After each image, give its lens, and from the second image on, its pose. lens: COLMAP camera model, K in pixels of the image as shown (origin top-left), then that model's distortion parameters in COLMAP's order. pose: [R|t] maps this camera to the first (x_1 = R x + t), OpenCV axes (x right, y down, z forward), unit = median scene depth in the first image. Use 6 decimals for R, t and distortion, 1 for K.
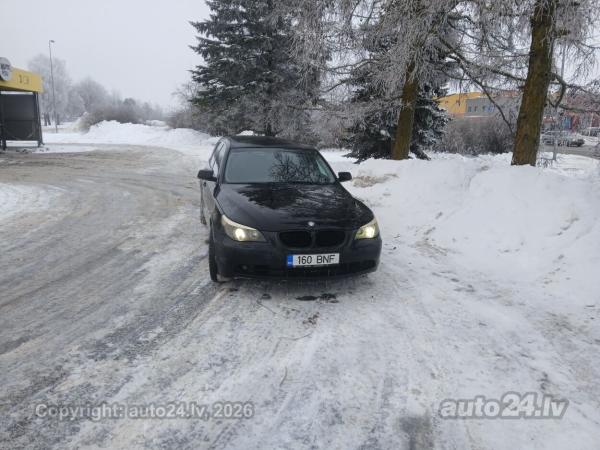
lens RADIAL K [[452.4, 0, 300.0], [0, 452.4, 225.0], [0, 0, 1]] dist [0.093101, -0.135547]
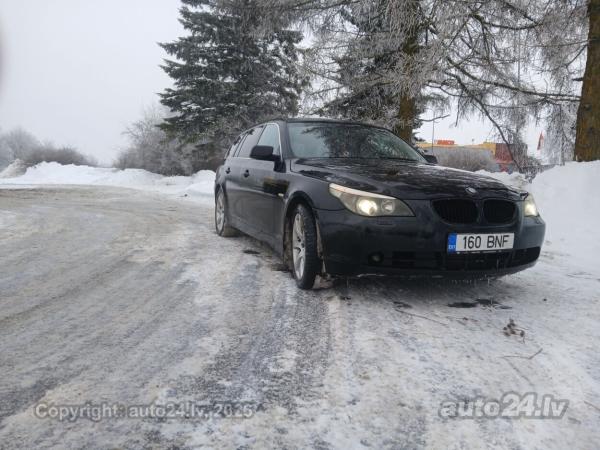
lens RADIAL K [[452.4, 0, 300.0], [0, 452.4, 225.0], [0, 0, 1]] dist [0.093101, -0.135547]
pose [[0.991748, -0.018632, 0.126838, -0.091055], [0.032295, 0.993785, -0.106530, 0.032747], [-0.124065, 0.109747, 0.986186, 0.107093]]
